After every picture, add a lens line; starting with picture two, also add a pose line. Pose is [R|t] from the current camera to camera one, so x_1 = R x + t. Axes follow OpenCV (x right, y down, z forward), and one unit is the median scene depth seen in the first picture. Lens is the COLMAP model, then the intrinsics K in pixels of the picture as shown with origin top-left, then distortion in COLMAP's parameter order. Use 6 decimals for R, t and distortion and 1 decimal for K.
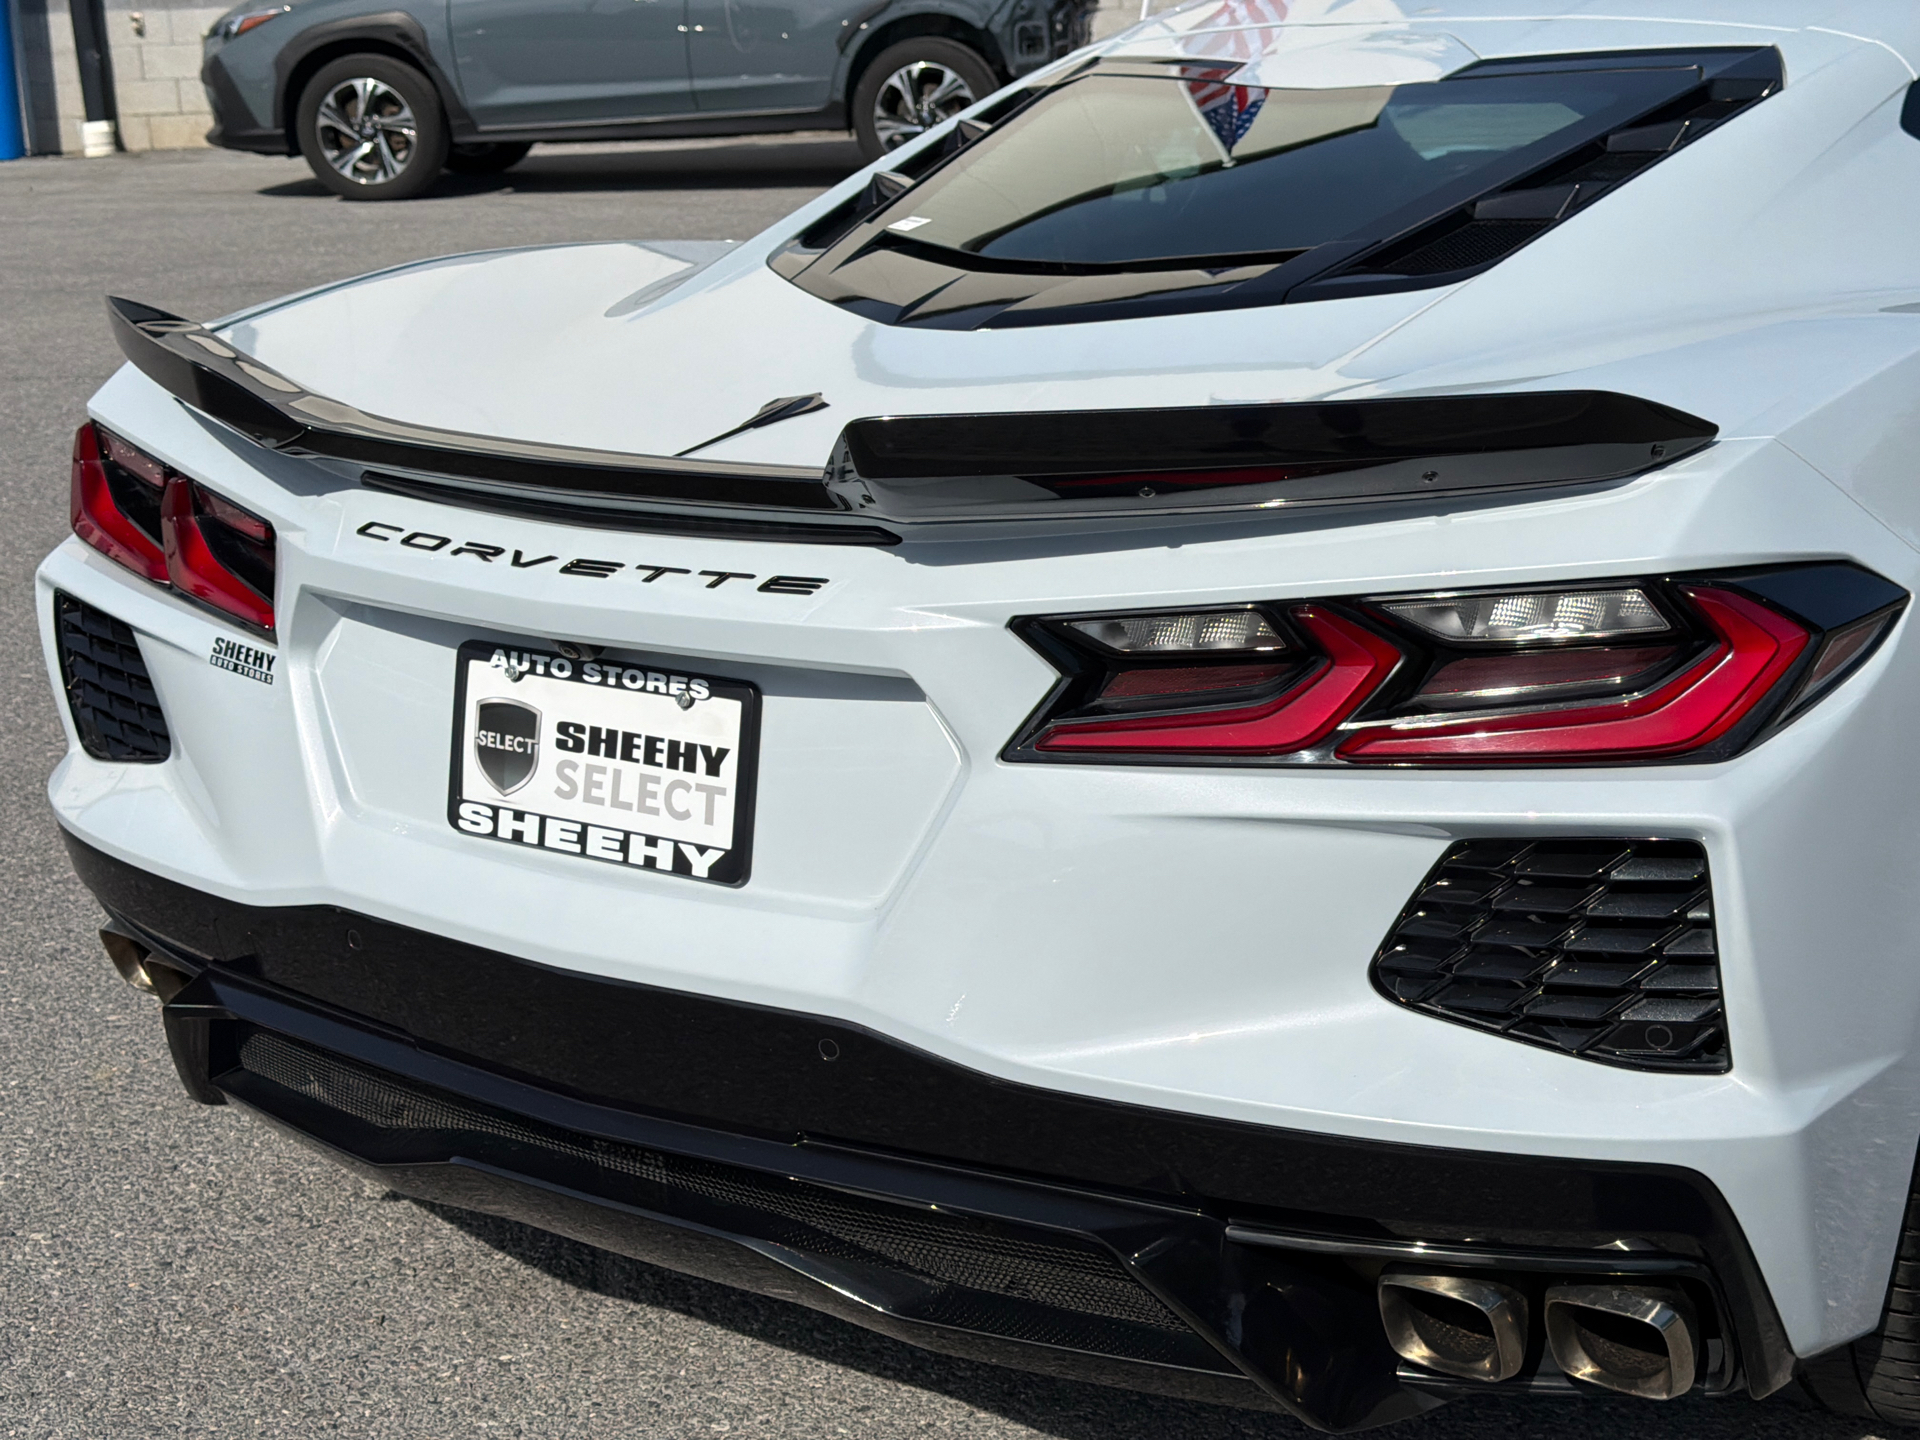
lens RADIAL K [[2893.8, 0, 904.5], [0, 2893.8, 810.9], [0, 0, 1]] dist [0.095121, -0.114215]
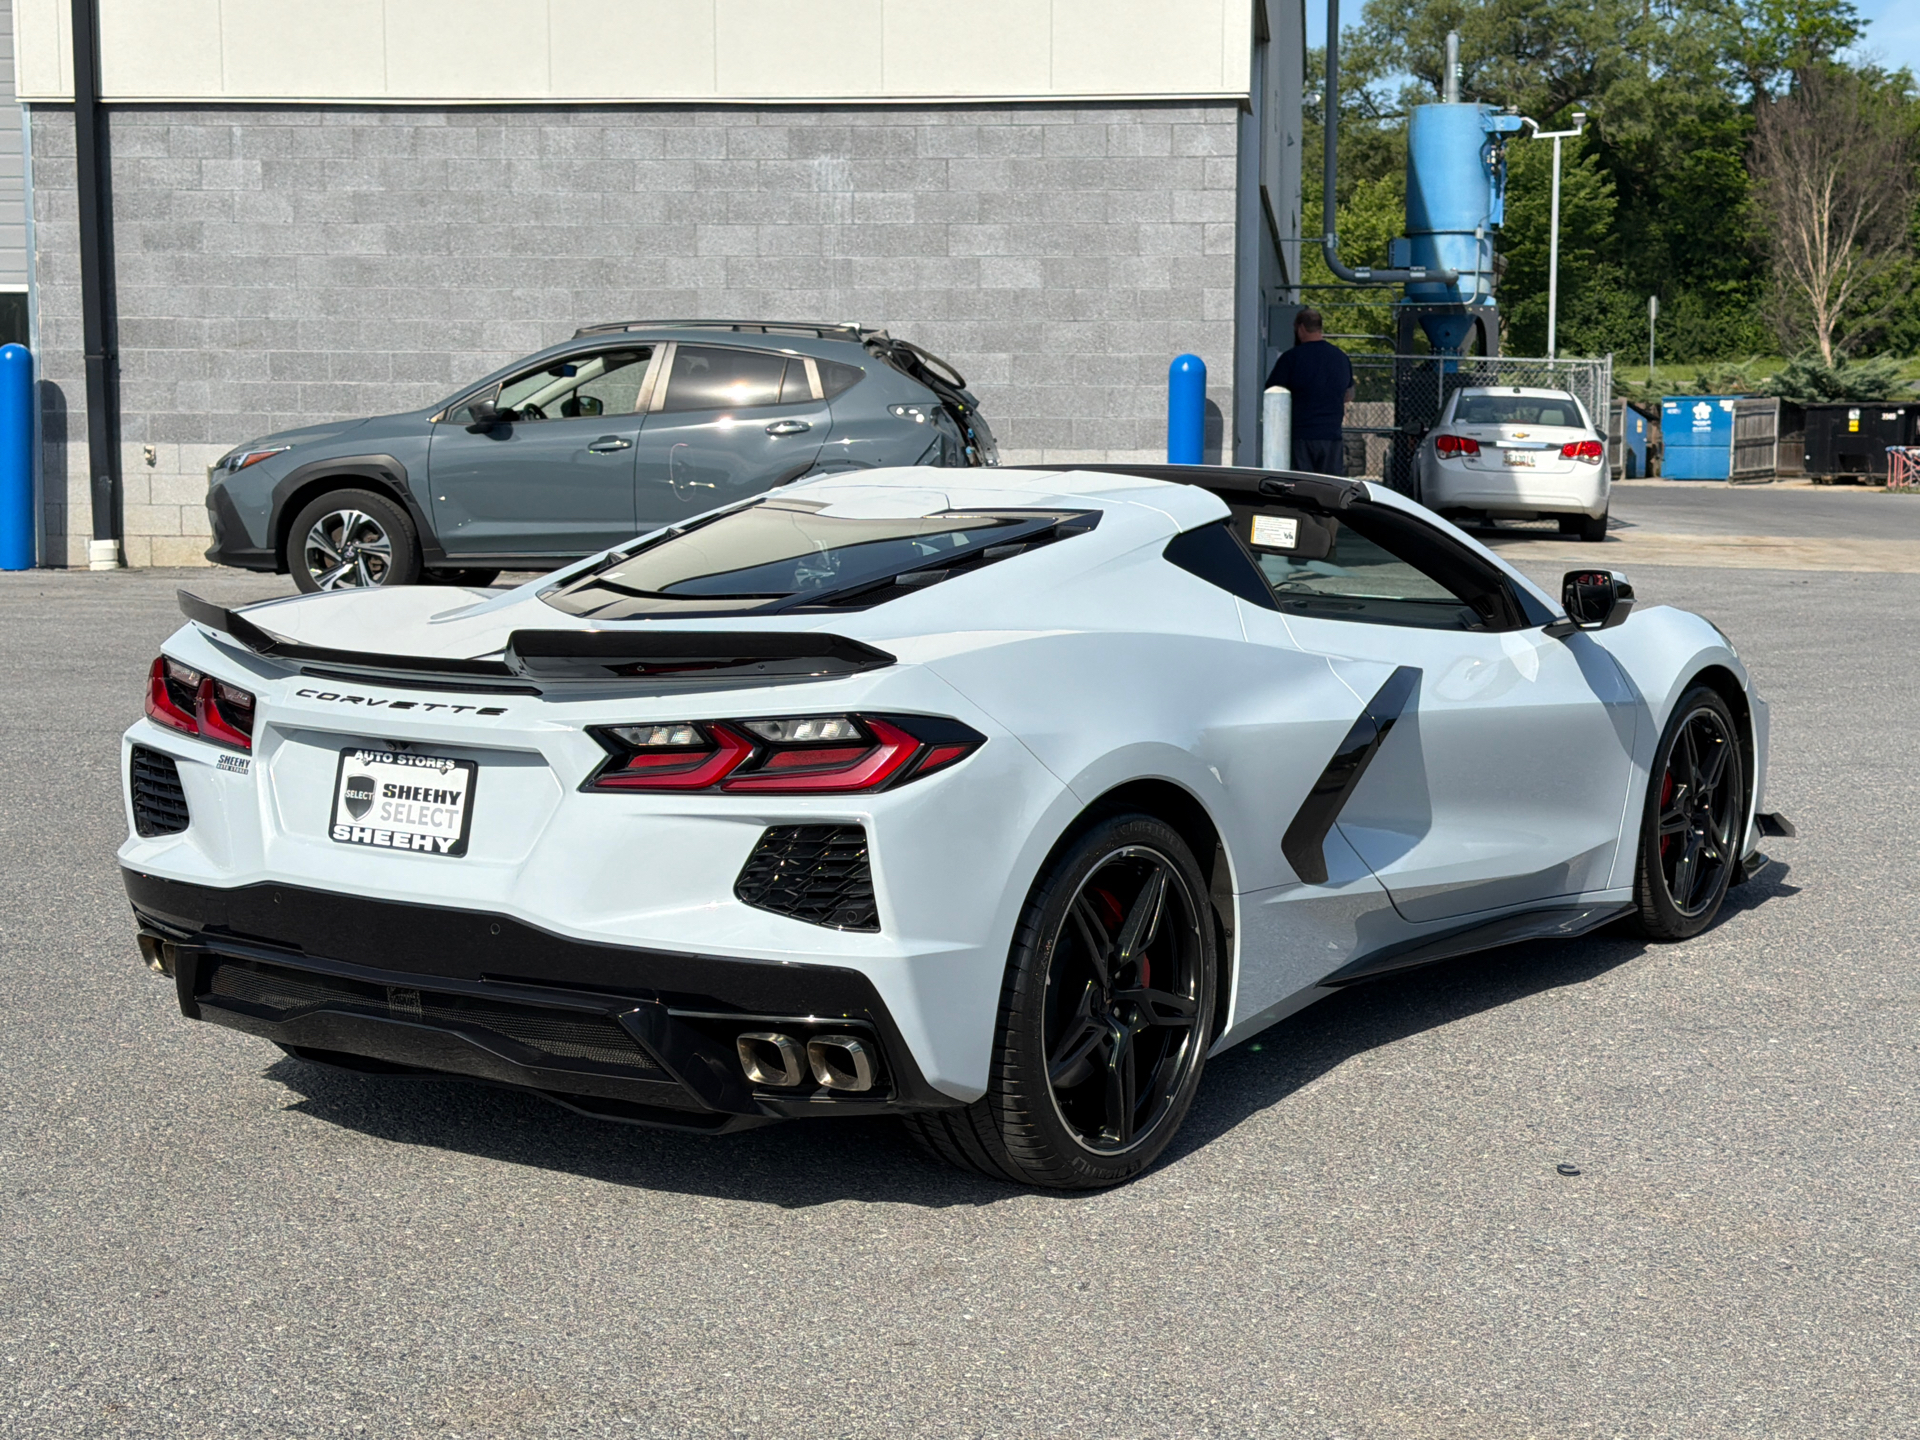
lens RADIAL K [[3188.9, 0, 912.2], [0, 3188.9, 727.6], [0, 0, 1]] dist [0.032133, 0.088360]
pose [[0.998772, 0.049290, -0.005004, 0.261358], [-0.049348, 0.980776, -0.188795, 0.335195], [-0.004398, 0.188810, 0.982004, -1.225648]]
